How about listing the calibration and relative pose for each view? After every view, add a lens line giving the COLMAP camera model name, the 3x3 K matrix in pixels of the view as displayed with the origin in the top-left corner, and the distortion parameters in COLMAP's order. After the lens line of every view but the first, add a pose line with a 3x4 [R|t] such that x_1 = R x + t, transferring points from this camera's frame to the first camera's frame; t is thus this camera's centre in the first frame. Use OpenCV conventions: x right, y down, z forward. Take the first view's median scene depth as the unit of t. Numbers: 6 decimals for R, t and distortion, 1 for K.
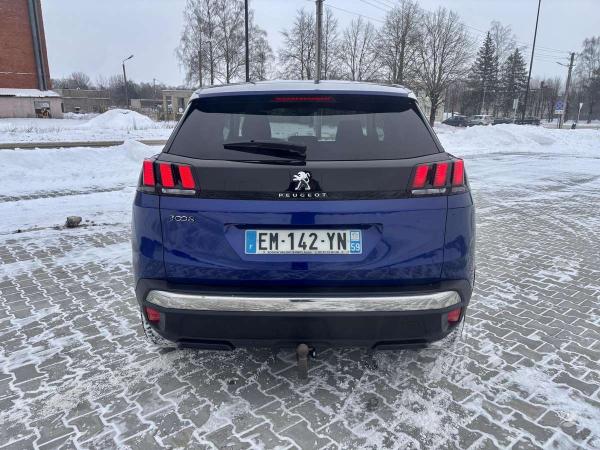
lens RADIAL K [[445.0, 0, 302.5], [0, 445.0, 221.5], [0, 0, 1]] dist [0.049217, -0.045872]
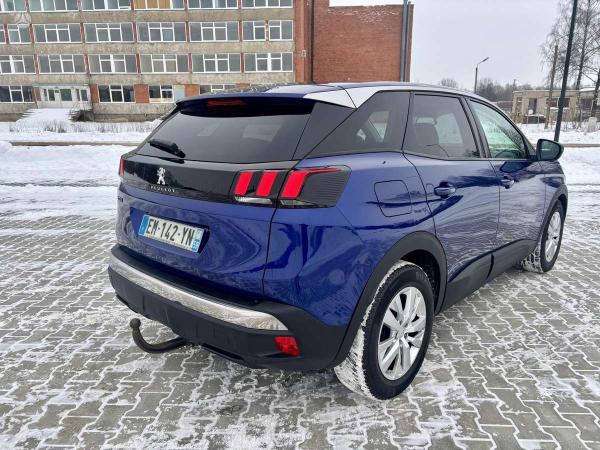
lens RADIAL K [[445.0, 0, 303.6], [0, 445.0, 228.0], [0, 0, 1]] dist [0.049217, -0.045872]
pose [[0.751016, 0.151968, -0.642558, 0.900858], [-0.147761, 0.987155, 0.060765, -0.075611], [0.643538, 0.049310, 0.763824, 0.348730]]
